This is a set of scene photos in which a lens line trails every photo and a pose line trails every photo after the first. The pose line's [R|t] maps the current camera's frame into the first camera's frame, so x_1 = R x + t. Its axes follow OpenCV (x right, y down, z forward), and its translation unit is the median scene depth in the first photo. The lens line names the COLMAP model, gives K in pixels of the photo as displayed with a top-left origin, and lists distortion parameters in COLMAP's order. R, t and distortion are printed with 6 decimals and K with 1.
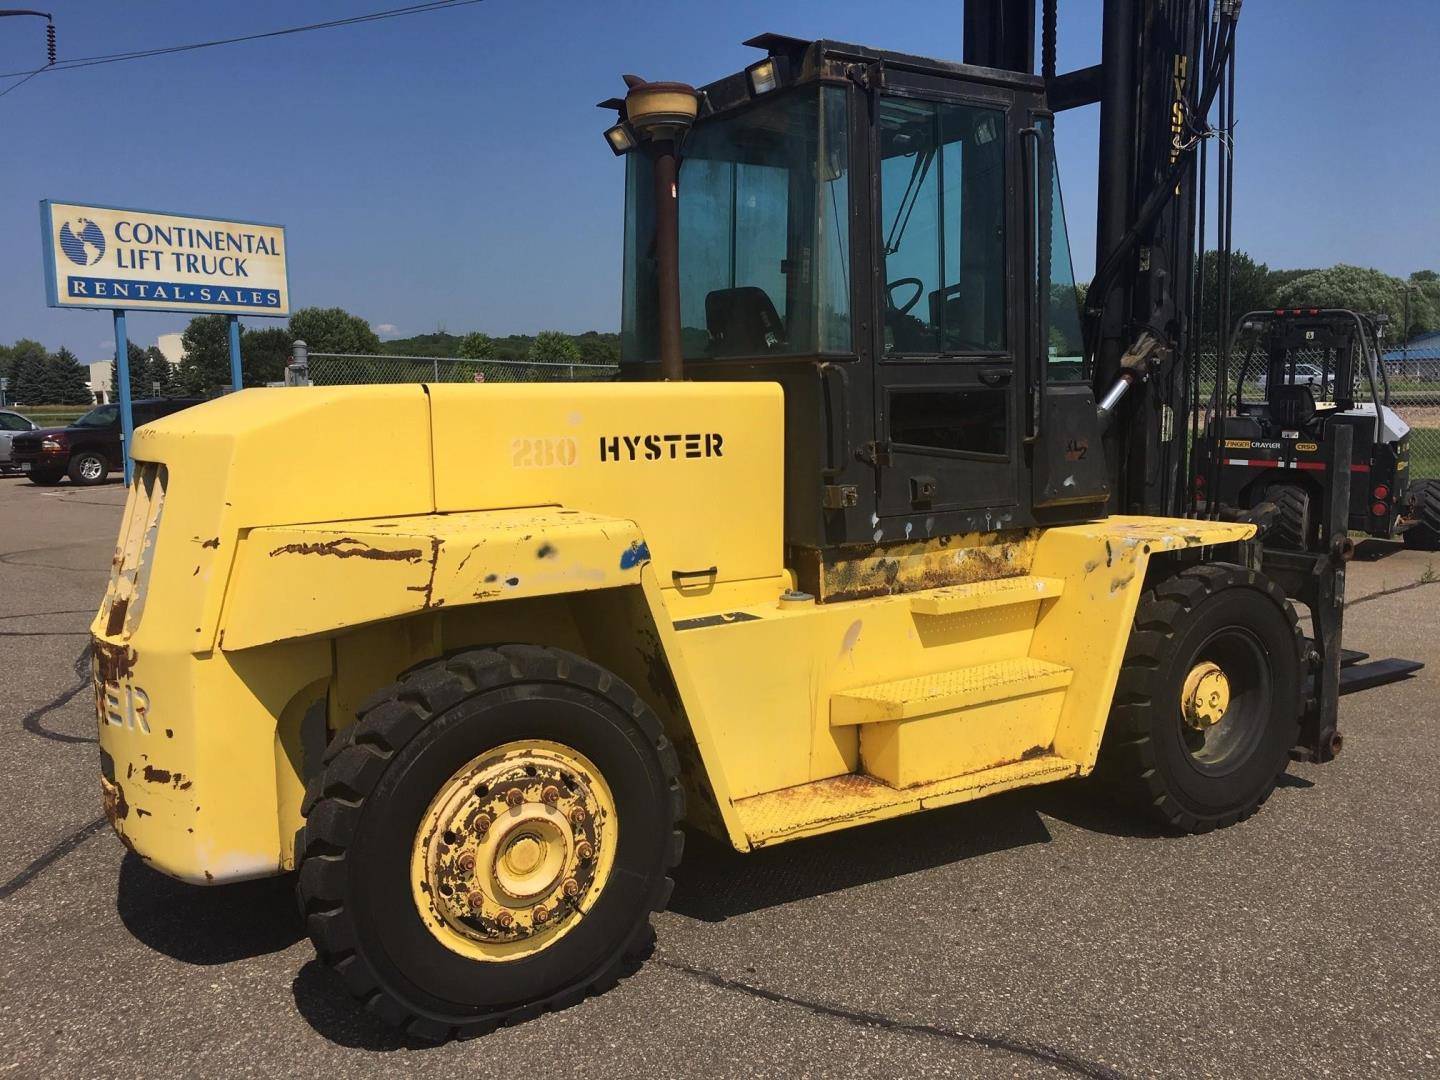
lens RADIAL K [[1190.5, 0, 720.0], [0, 1190.5, 540.0], [0, 0, 1]] dist [0.090665, -0.116371]
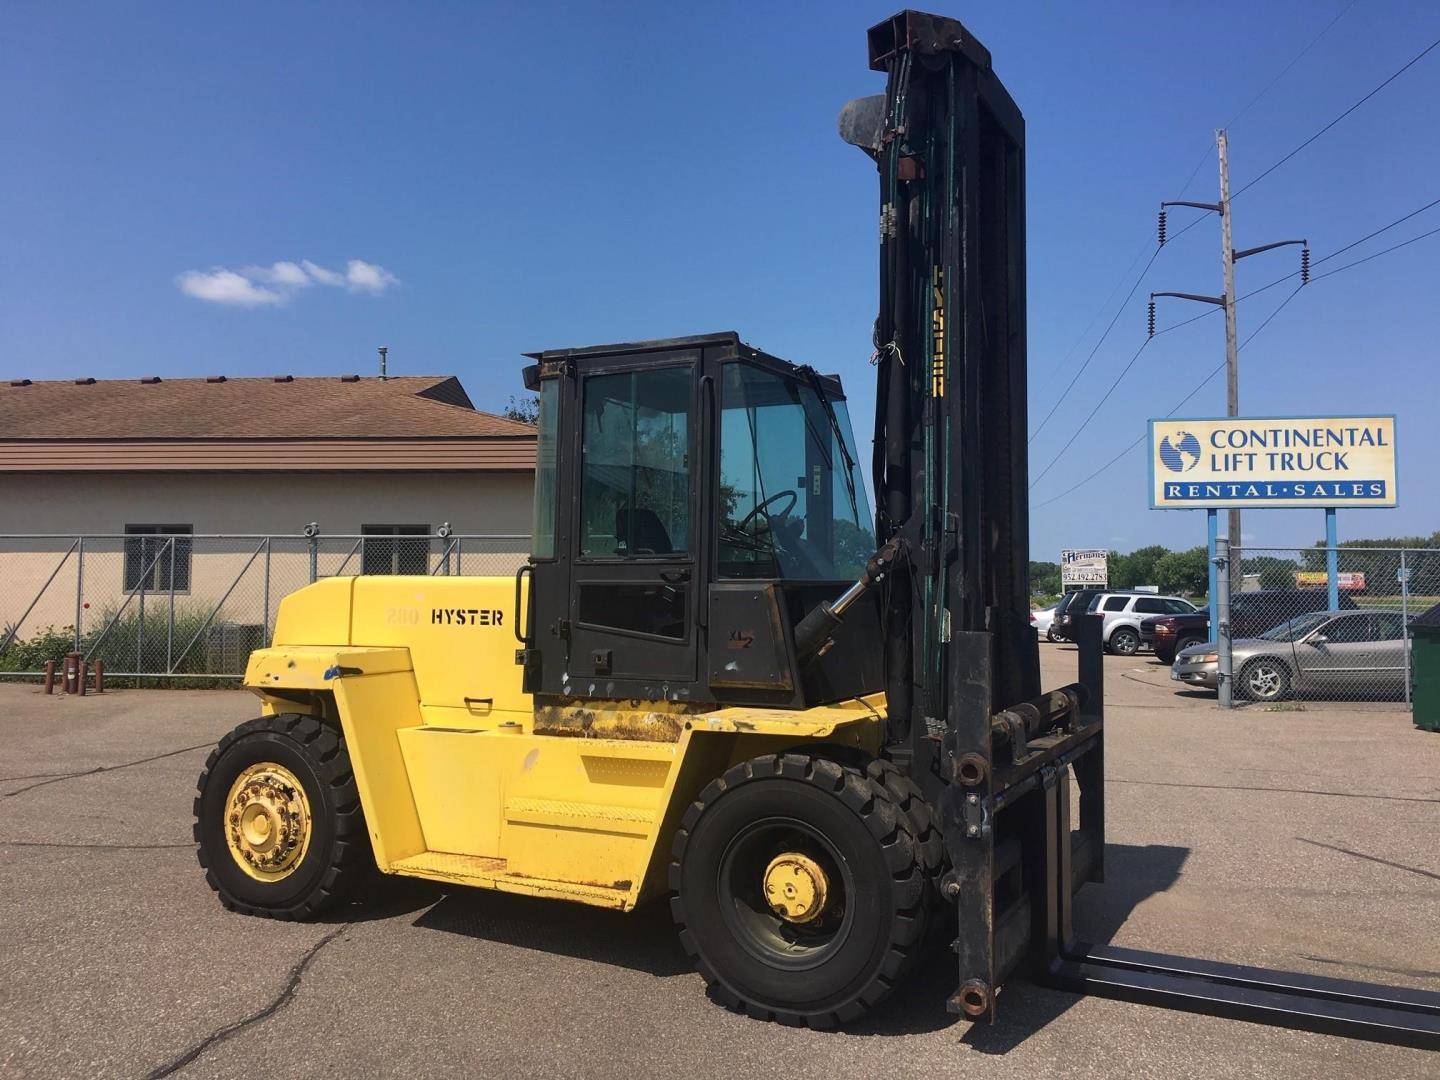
lens RADIAL K [[1190.5, 0, 720.0], [0, 1190.5, 540.0], [0, 0, 1]] dist [0.090665, -0.116371]
pose [[0.521564, -0.015765, -0.853067, 1.289102], [-0.117816, 0.988921, -0.090308, -0.065640], [0.845039, 0.147606, 0.513928, 0.393867]]
